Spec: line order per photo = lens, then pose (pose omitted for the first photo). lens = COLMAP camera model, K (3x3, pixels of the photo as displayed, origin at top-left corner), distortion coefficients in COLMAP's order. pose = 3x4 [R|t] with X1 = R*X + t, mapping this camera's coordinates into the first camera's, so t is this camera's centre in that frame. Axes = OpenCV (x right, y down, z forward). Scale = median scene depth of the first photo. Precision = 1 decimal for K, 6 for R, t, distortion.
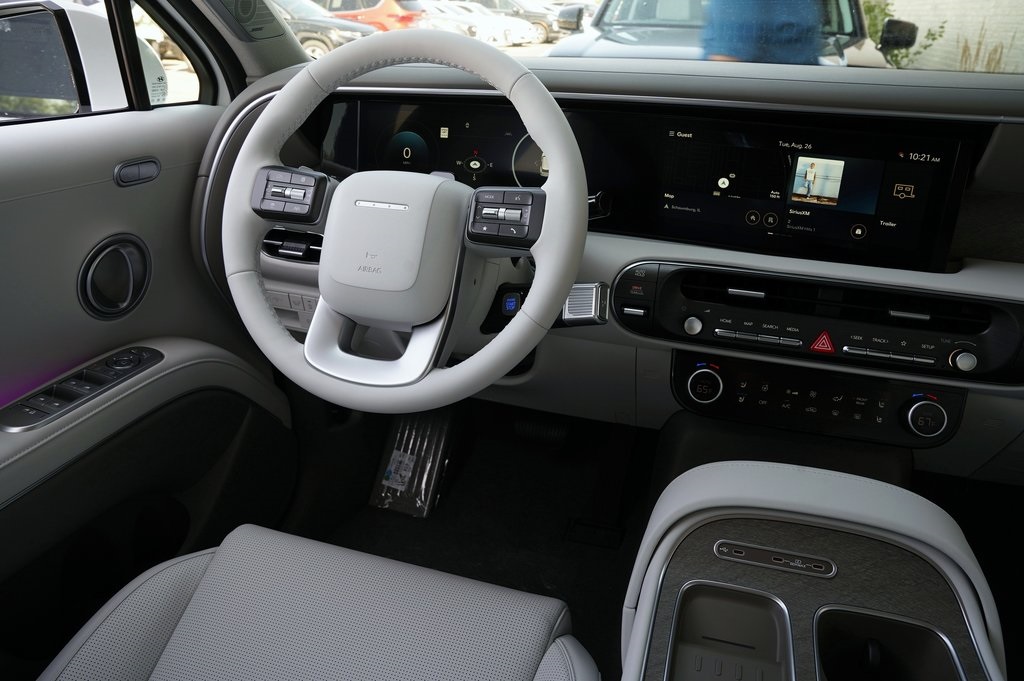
lens RADIAL K [[710.4, 0, 512.8], [0, 710.4, 341.3], [0, 0, 1]] dist [-0.119694, 0.074598]
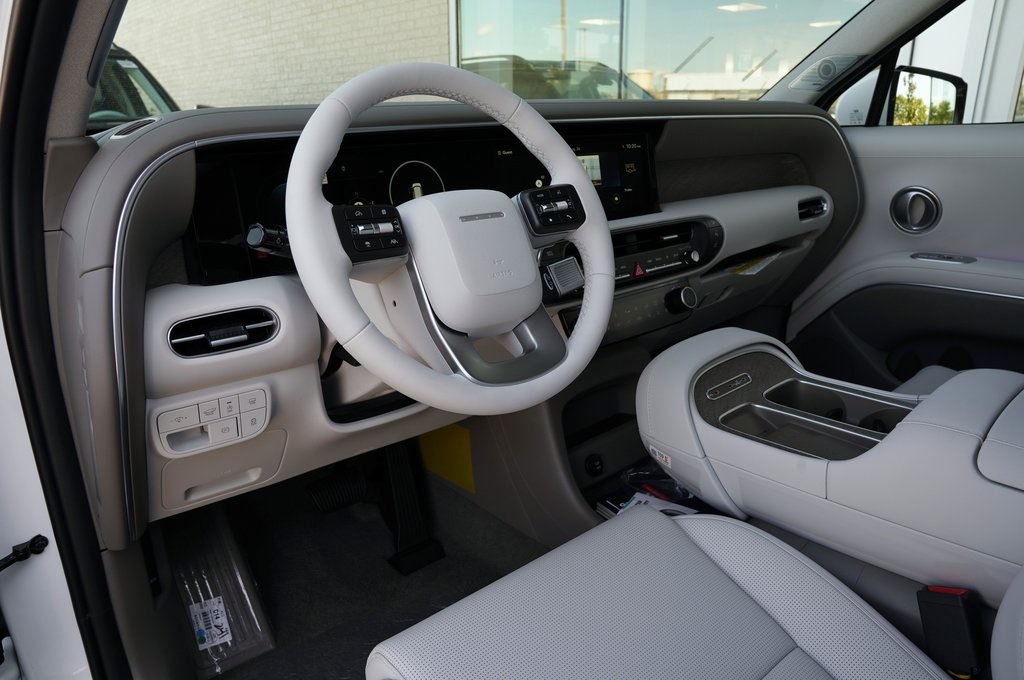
lens RADIAL K [[711.1, 0, 514.8], [0, 711.1, 336.3], [0, 0, 1]] dist [-0.090440, -0.001091]
pose [[0.523363, -0.278822, 0.805202, -0.951725], [0.382075, 0.921421, 0.070727, -0.075804], [-0.761650, 0.270631, 0.588768, 0.338356]]
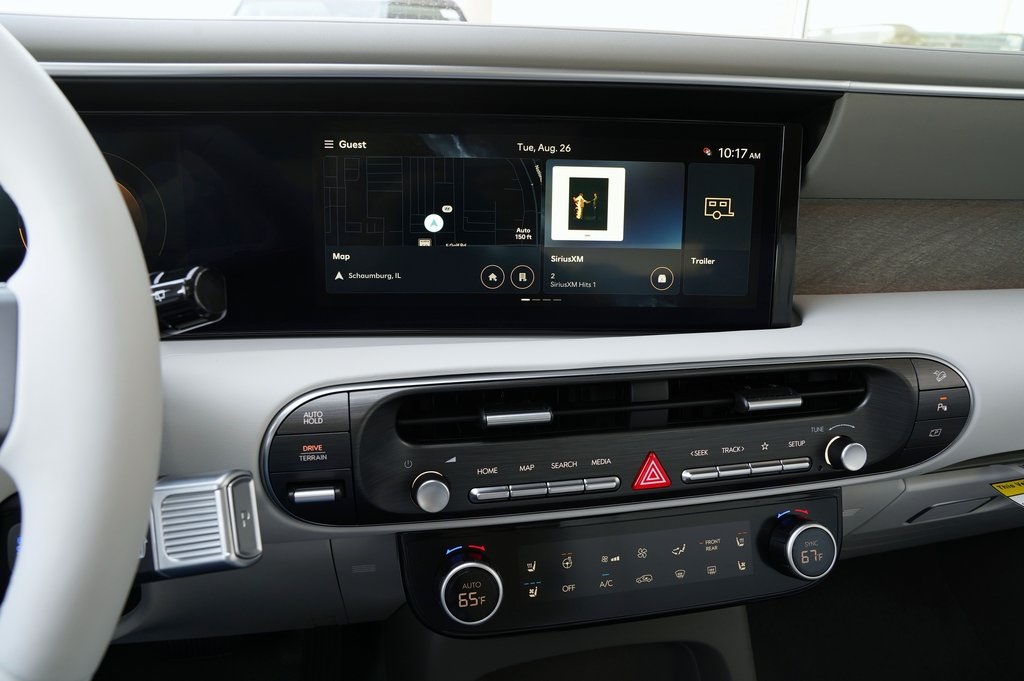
lens RADIAL K [[710.4, 0, 516.2], [0, 710.4, 337.5], [0, 0, 1]] dist [-0.119694, 0.074598]
pose [[0.878269, -0.152874, 0.453070, 0.091921], [0.186350, 0.982029, -0.029881, -0.112921], [-0.440360, 0.110673, 0.890974, 0.501429]]
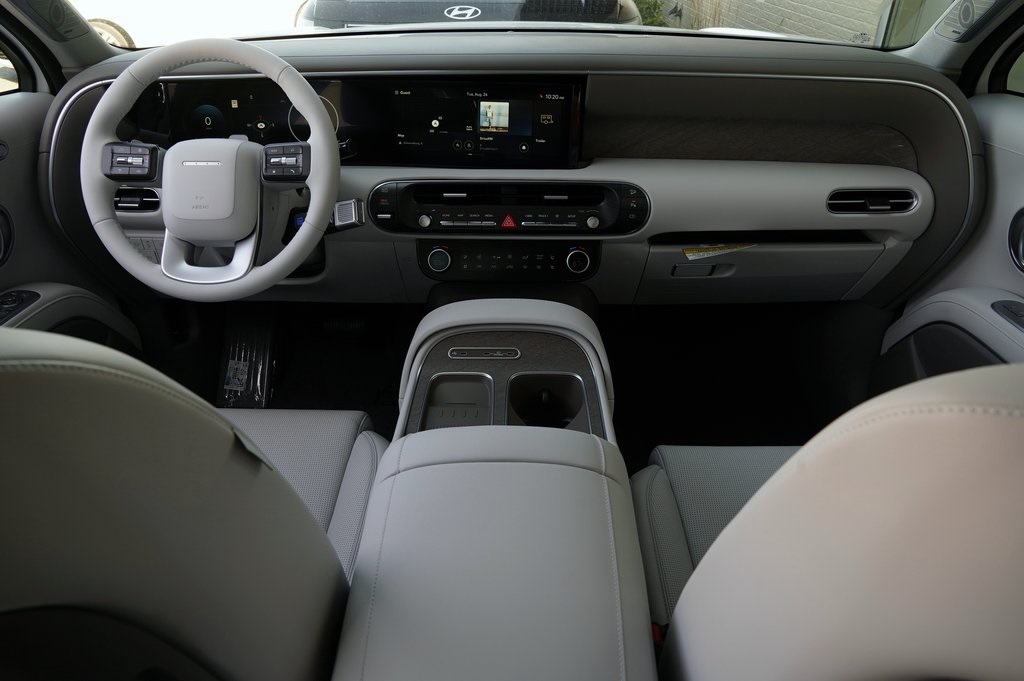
lens RADIAL K [[710.4, 0, 513.4], [0, 710.4, 339.8], [0, 0, 1]] dist [-0.119694, 0.074598]
pose [[0.958887, -0.150754, 0.240433, 0.035292], [0.127258, 0.985694, 0.110513, 0.087394], [-0.253654, -0.075372, 0.964354, -0.544252]]
